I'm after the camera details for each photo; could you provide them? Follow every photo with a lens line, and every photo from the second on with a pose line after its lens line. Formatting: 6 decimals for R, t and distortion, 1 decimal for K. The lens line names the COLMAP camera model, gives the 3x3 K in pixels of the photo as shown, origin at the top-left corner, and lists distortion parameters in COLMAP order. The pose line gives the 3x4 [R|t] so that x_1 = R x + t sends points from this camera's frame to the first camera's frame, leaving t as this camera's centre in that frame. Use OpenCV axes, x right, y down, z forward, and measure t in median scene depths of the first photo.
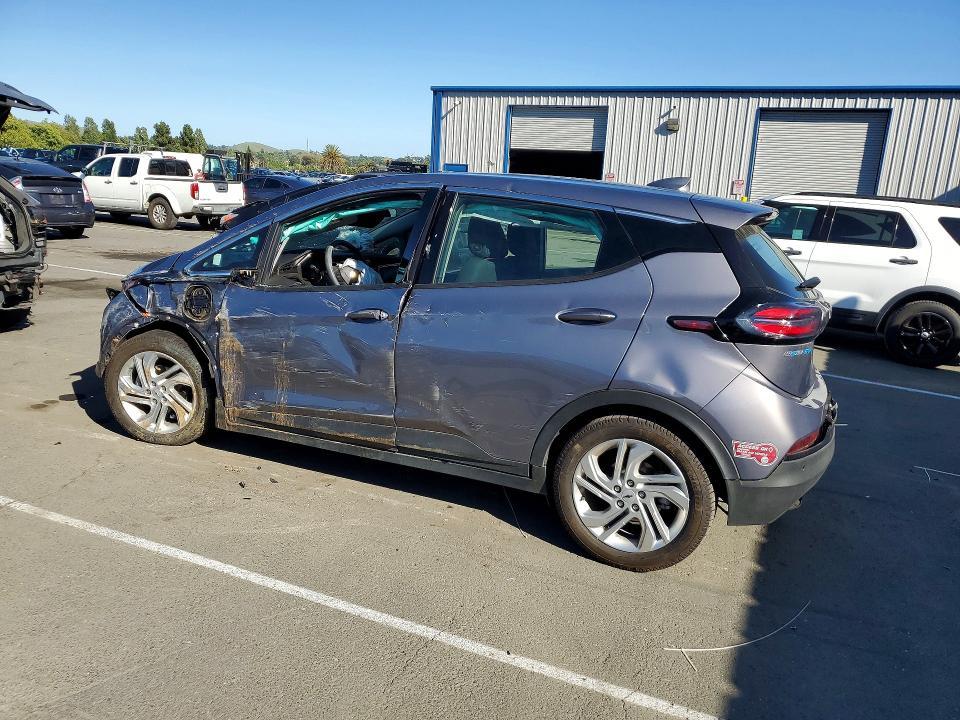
lens RADIAL K [[729.5, 0, 480.6], [0, 729.5, 398.3], [0, 0, 1]] dist [-0.011471, 0.007396]
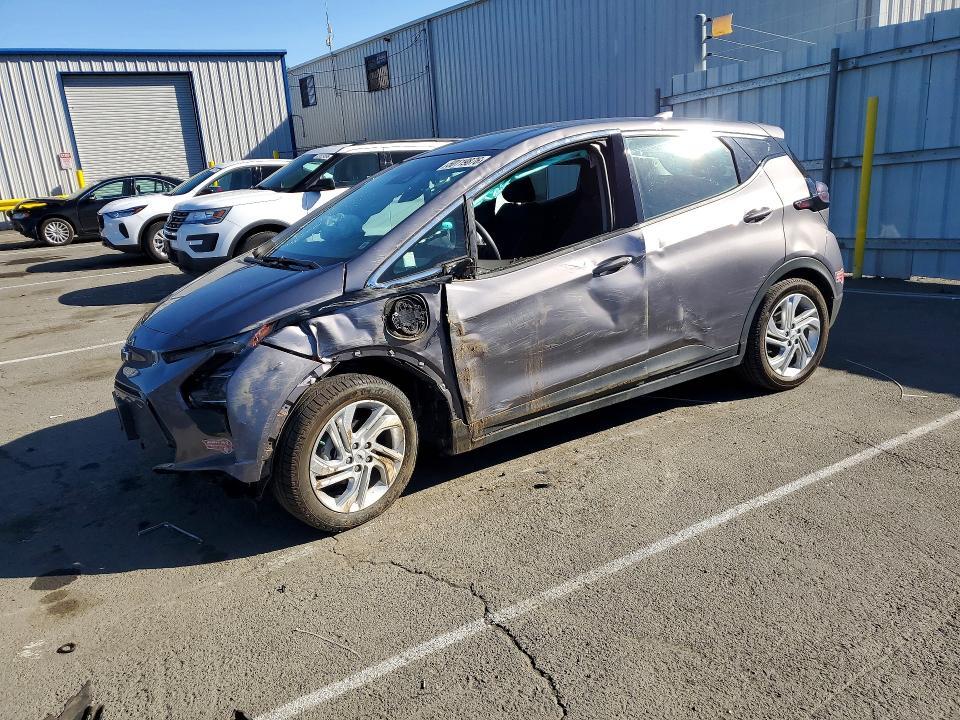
lens RADIAL K [[748.3, 0, 480.0], [0, 748.3, 360.0], [0, 0, 1]] dist [-0.000710, 0.064168]
pose [[0.567508, -0.315677, 0.760449, -0.623326], [0.327861, 0.933843, 0.142980, -0.113226], [-0.755276, 0.168179, 0.633462, 0.269520]]
